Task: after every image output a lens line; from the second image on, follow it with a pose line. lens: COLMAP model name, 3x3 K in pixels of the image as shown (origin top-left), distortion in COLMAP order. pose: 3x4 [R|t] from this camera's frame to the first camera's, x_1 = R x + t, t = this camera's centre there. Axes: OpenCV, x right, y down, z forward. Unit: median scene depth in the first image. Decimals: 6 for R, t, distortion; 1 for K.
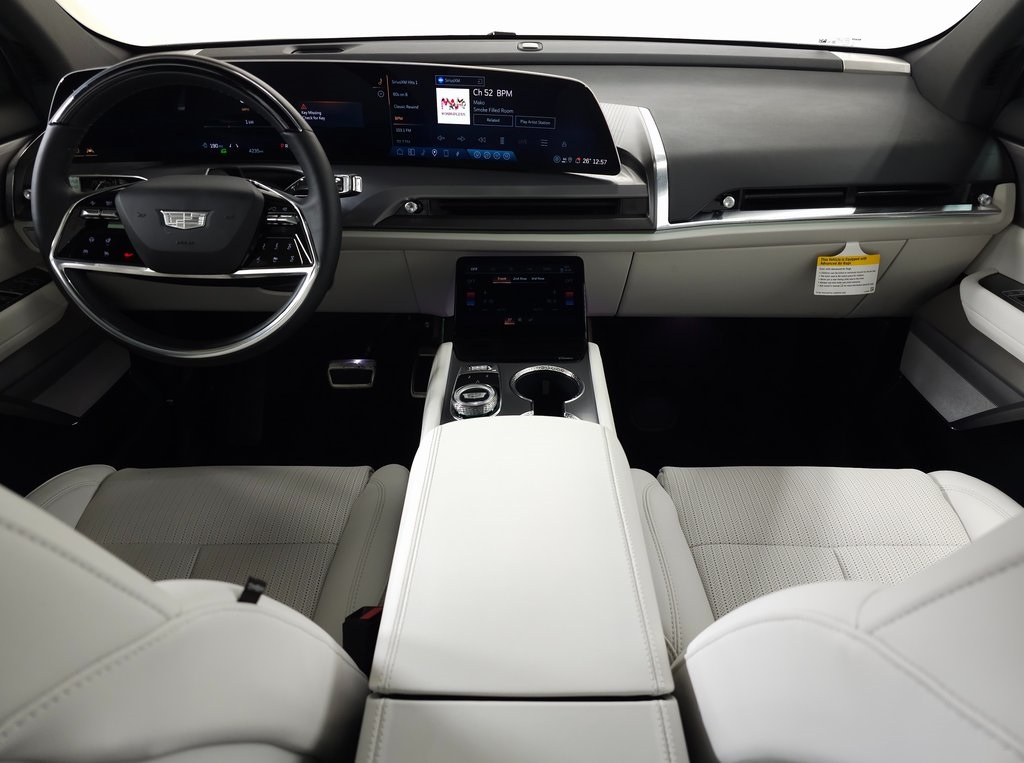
lens RADIAL K [[692.4, 0, 516.0], [0, 692.4, 379.8], [0, 0, 1]] dist [0.039958, -0.044536]
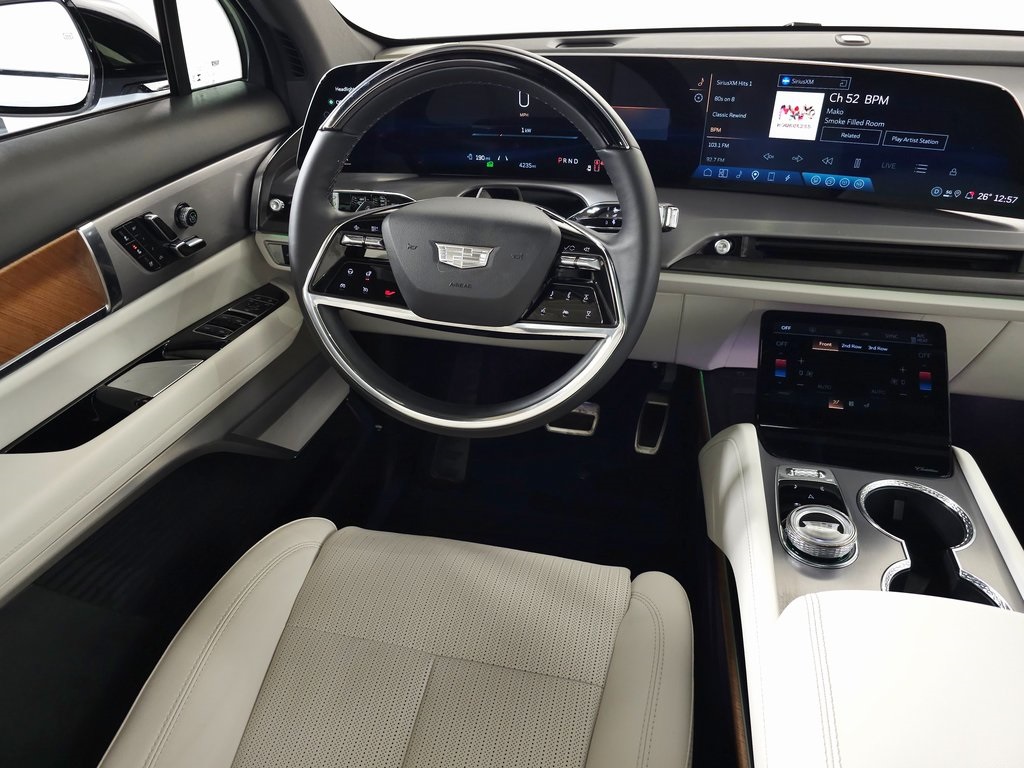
lens RADIAL K [[692.4, 0, 516.1], [0, 692.4, 383.5], [0, 0, 1]] dist [0.039958, -0.044536]
pose [[0.974151, 0.102473, -0.201319, -0.198669], [-0.101436, 0.994721, 0.015491, -0.084866], [0.201844, 0.005331, 0.979403, 0.198515]]
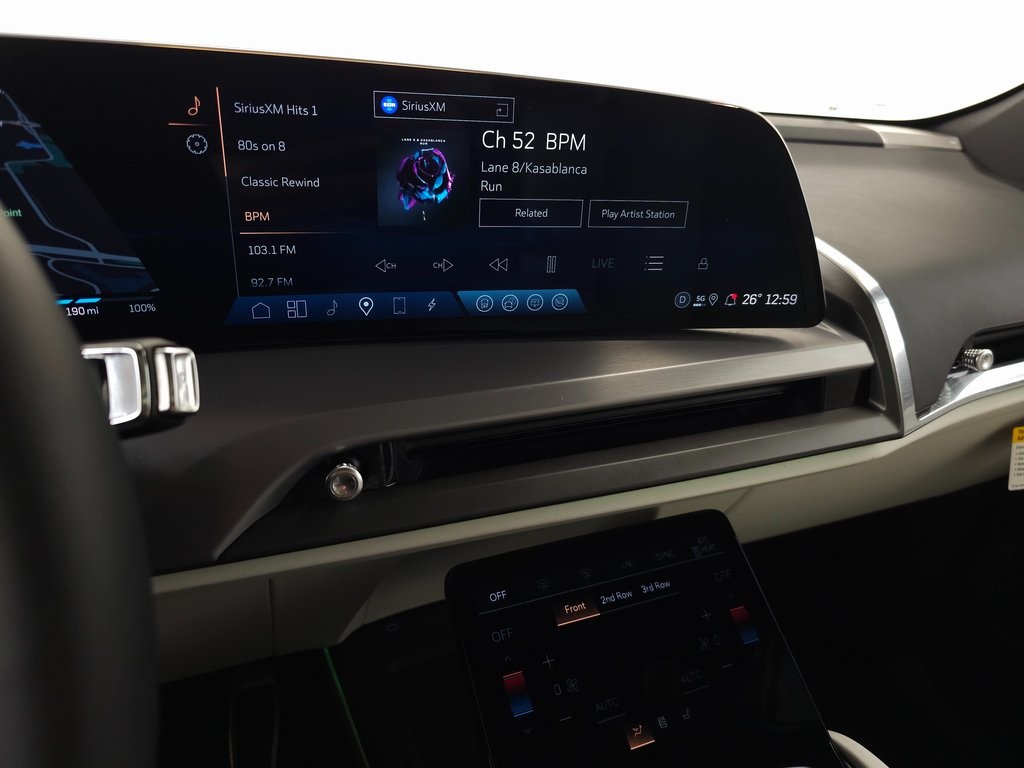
lens RADIAL K [[692.4, 0, 508.9], [0, 692.4, 378.9], [0, 0, 1]] dist [0.039958, -0.044536]
pose [[0.921975, -0.112219, 0.370633, -0.188688], [0.173678, 0.975262, -0.136750, -0.232355], [-0.346118, 0.190451, 0.918657, 0.664372]]
